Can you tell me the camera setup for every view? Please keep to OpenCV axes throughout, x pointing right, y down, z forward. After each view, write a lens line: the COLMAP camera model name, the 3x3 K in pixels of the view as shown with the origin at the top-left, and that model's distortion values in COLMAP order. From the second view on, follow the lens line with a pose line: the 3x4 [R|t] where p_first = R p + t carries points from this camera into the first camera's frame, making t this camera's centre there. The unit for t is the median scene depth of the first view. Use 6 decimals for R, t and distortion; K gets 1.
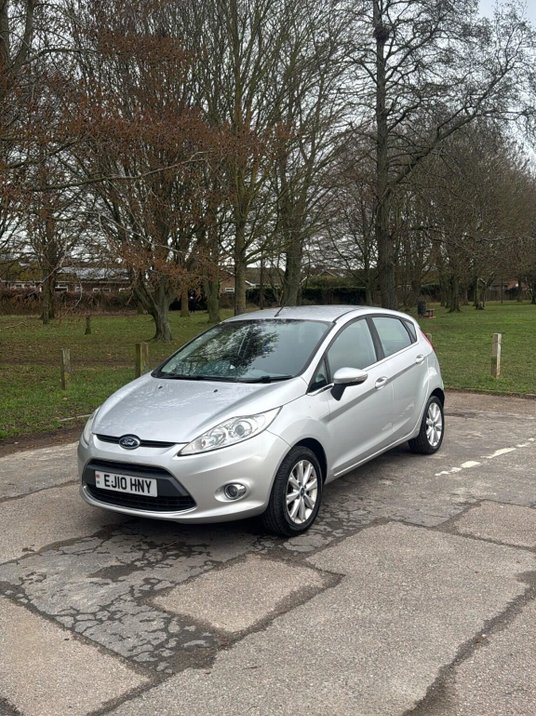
lens RADIAL K [[621.7, 0, 268.0], [0, 621.7, 358.0], [0, 0, 1]] dist [-0.009772, -0.002329]
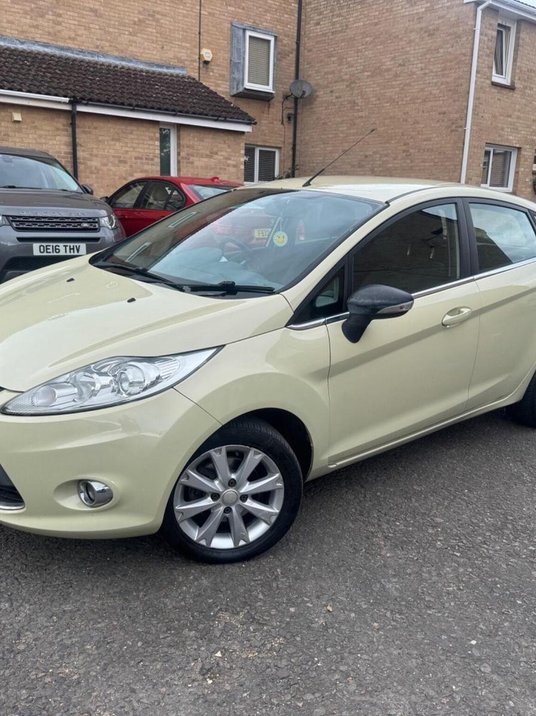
lens RADIAL K [[621.7, 0, 268.0], [0, 621.7, 358.0], [0, 0, 1]] dist [-0.009772, -0.002329]
pose [[0.964243, 0.147252, -0.220344, 0.165347], [-0.104702, 0.975458, 0.193697, -0.019400], [0.243458, -0.163701, 0.955997, 0.441935]]
